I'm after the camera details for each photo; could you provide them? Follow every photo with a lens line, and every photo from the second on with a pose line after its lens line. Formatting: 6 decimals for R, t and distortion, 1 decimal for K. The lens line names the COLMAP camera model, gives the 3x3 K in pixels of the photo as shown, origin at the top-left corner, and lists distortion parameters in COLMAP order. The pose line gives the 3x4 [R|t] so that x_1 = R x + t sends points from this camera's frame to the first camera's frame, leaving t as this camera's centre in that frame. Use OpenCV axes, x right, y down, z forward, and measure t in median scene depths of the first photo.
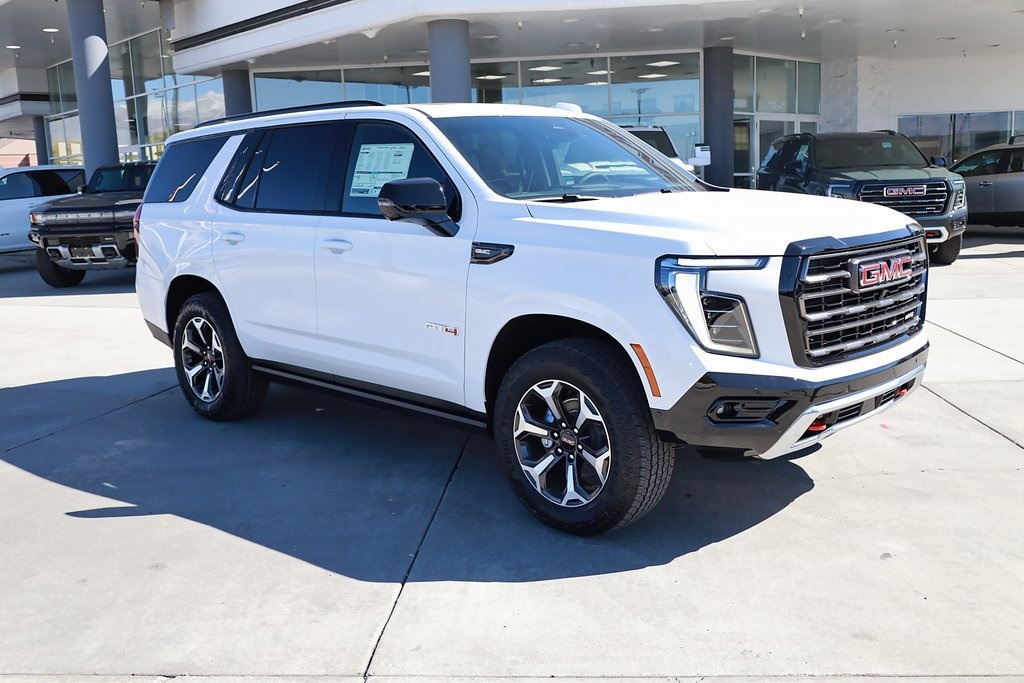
lens RADIAL K [[964.8, 0, 506.0], [0, 964.8, 345.7], [0, 0, 1]] dist [-0.022950, 0.000000]
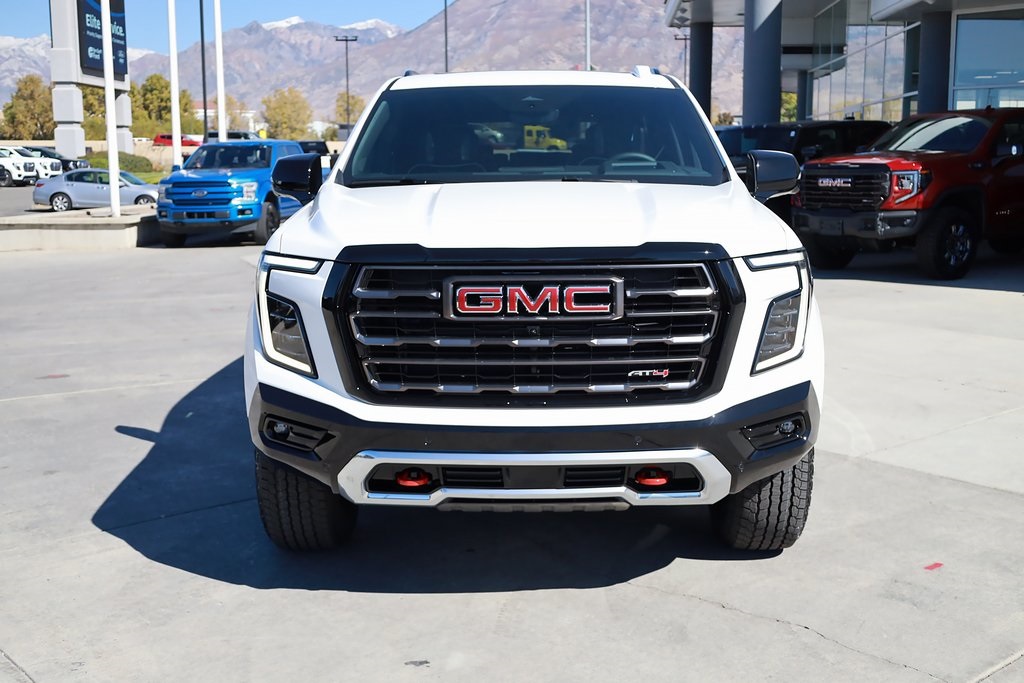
lens RADIAL K [[1152.9, 0, 512.5], [0, 1152.9, 338.4], [0, 0, 1]] dist [-0.002879, 0.000000]
pose [[0.696162, 0.138911, -0.704317, 0.957054], [-0.139781, 0.988552, 0.056808, -0.090677], [0.704145, 0.058902, 0.707609, 0.350859]]
